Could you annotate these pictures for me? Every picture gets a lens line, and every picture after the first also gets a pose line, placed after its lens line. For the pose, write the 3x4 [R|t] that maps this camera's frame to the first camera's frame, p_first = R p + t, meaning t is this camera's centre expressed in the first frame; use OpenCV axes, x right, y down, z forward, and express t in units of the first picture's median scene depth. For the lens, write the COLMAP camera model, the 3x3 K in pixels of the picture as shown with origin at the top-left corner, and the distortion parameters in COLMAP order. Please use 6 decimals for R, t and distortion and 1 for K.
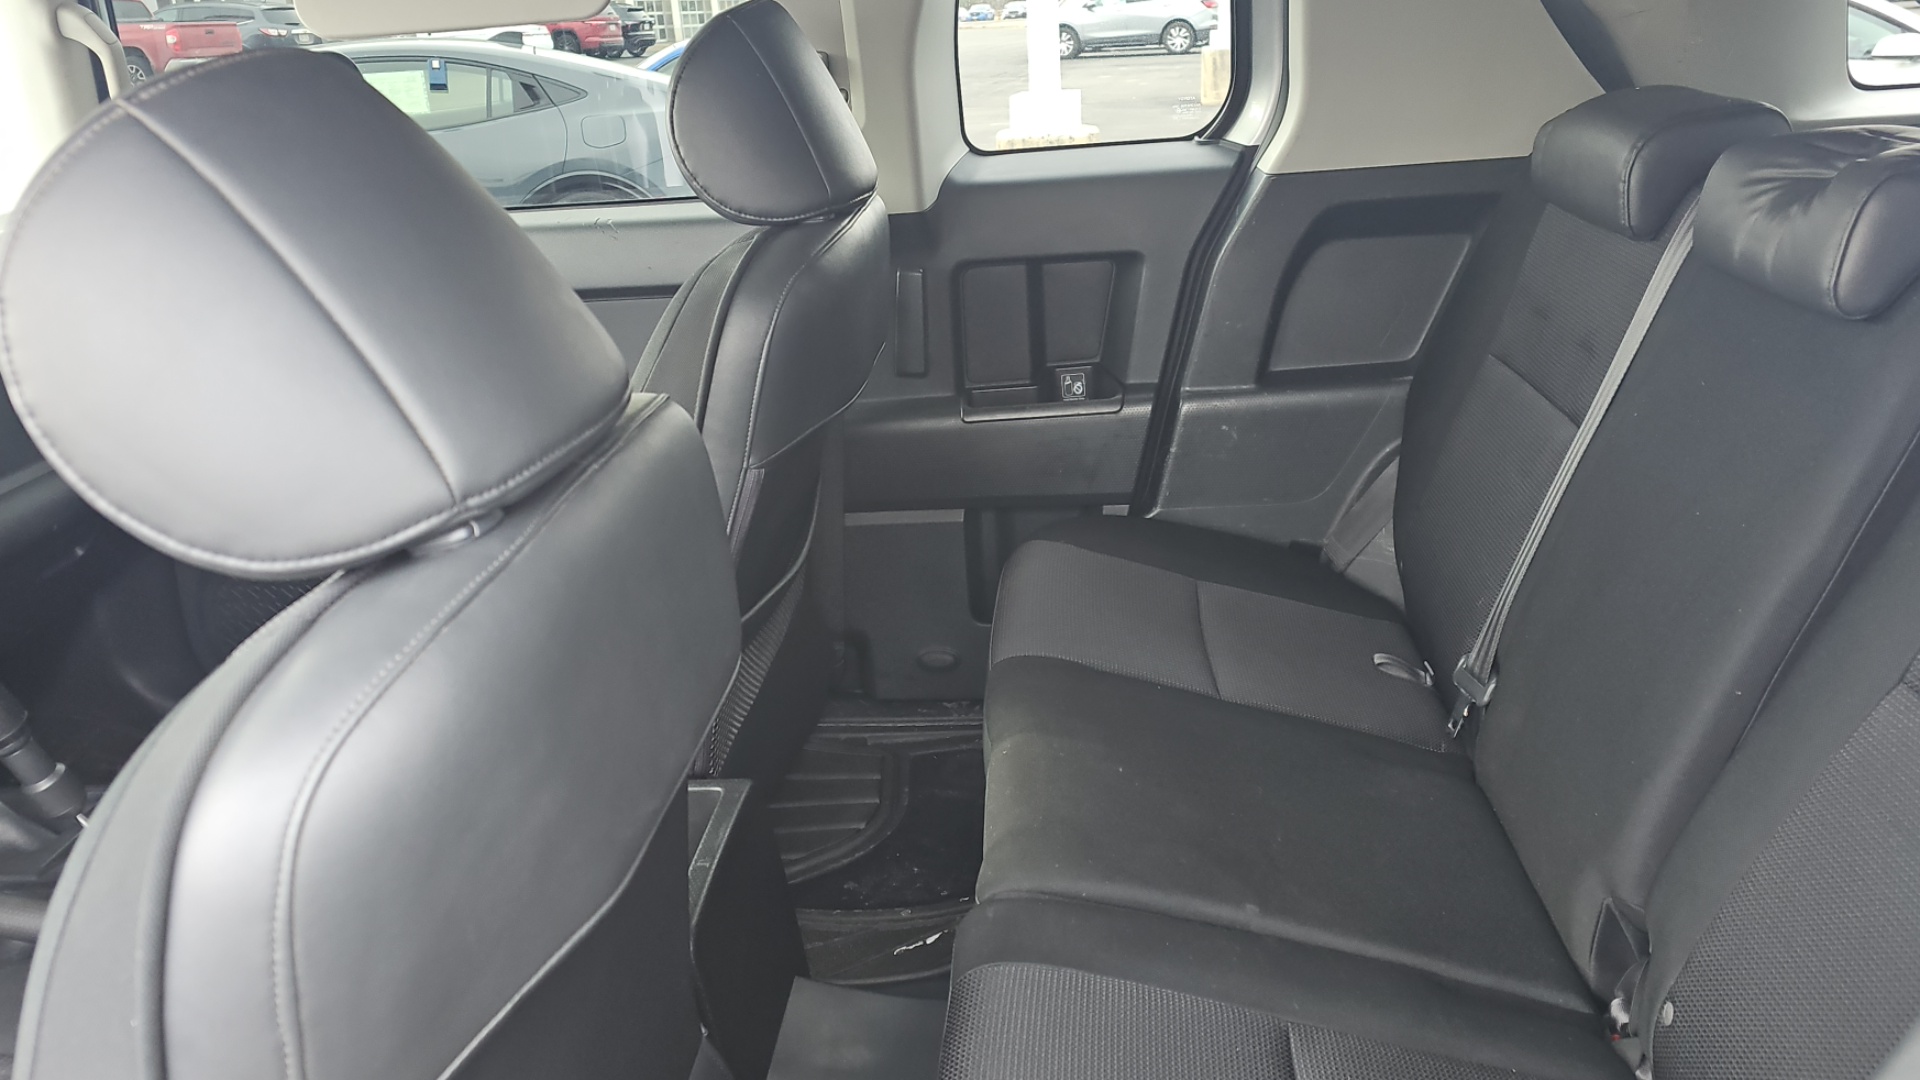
lens RADIAL K [[1401.7, 0, 948.5], [0, 1401.7, 538.1], [0, 0, 1]] dist [0.095013, -0.110241]
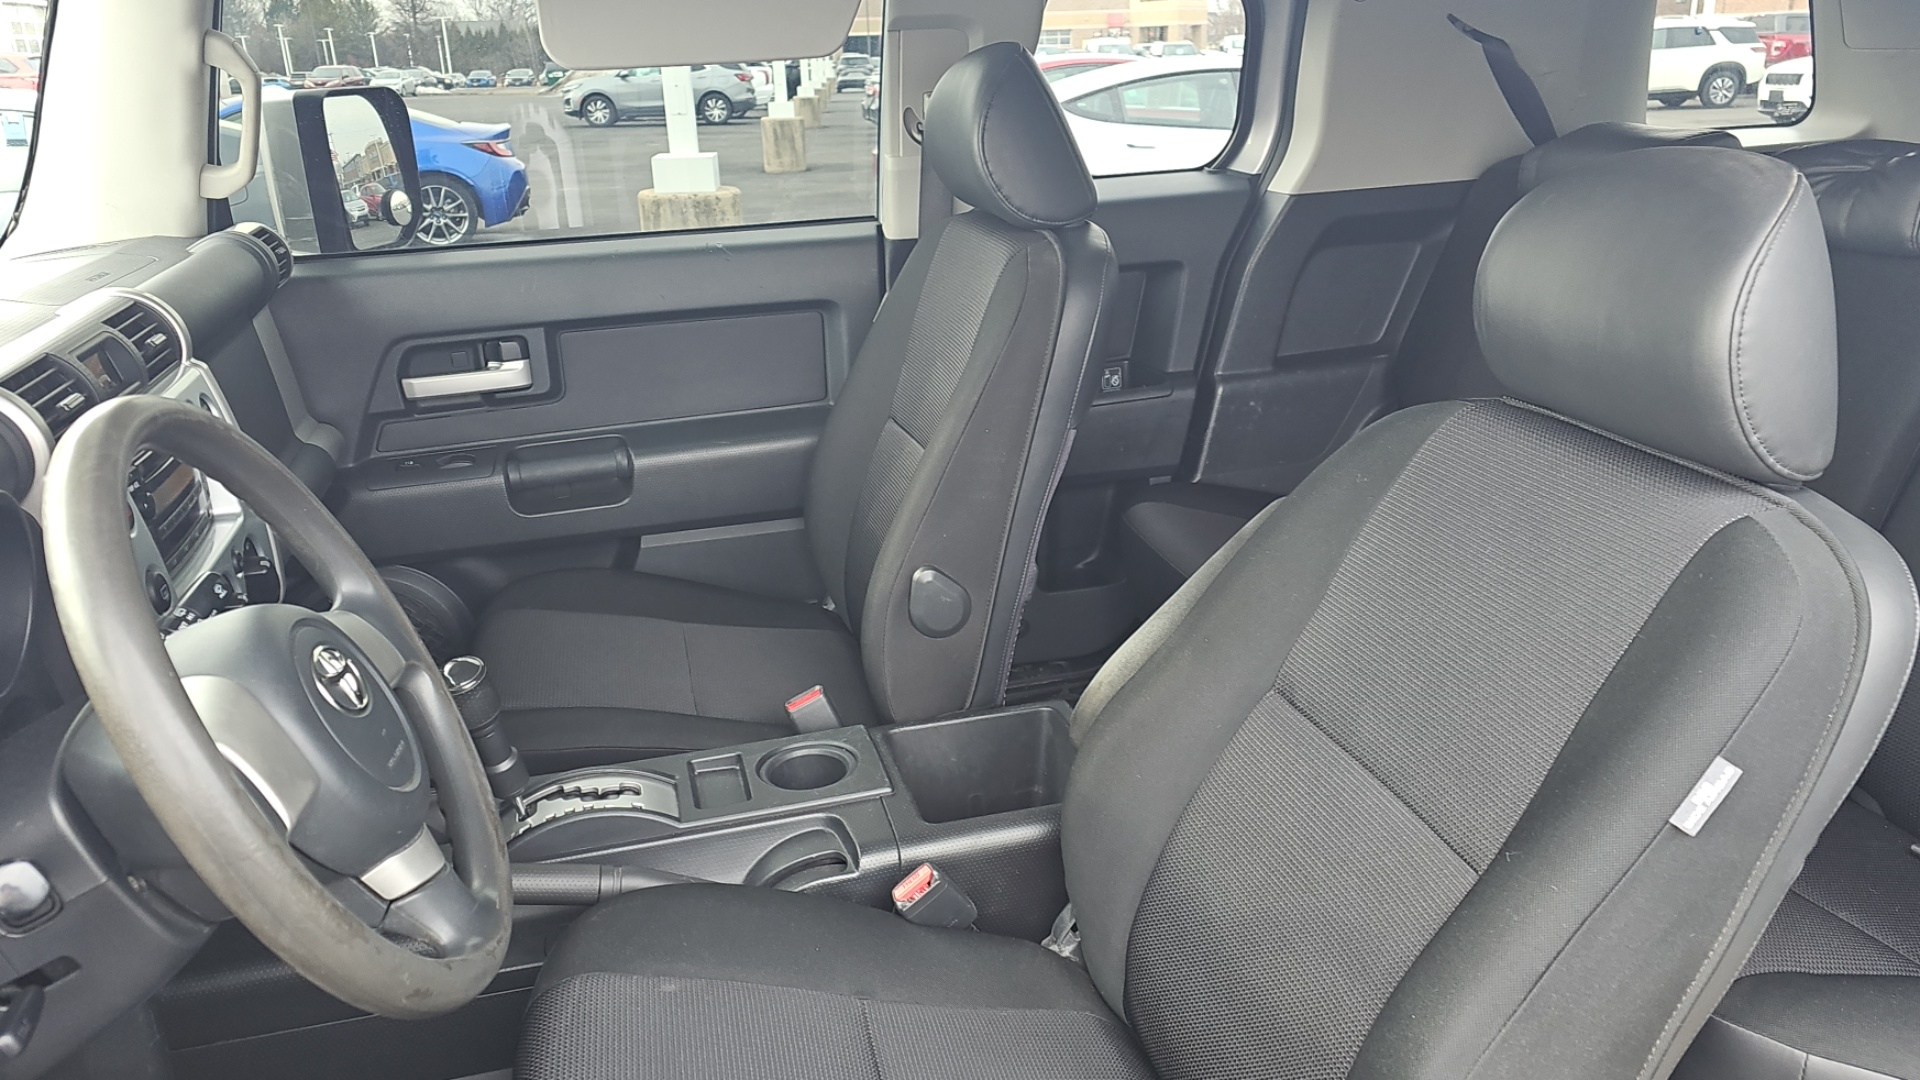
lens RADIAL K [[1401.7, 0, 948.5], [0, 1401.7, 538.1], [0, 0, 1]] dist [0.095013, -0.110241]
pose [[0.943618, -0.082487, 0.320594, -0.449258], [0.097275, 0.994794, -0.030358, 0.048328], [-0.316421, 0.059832, 0.946730, -0.060698]]
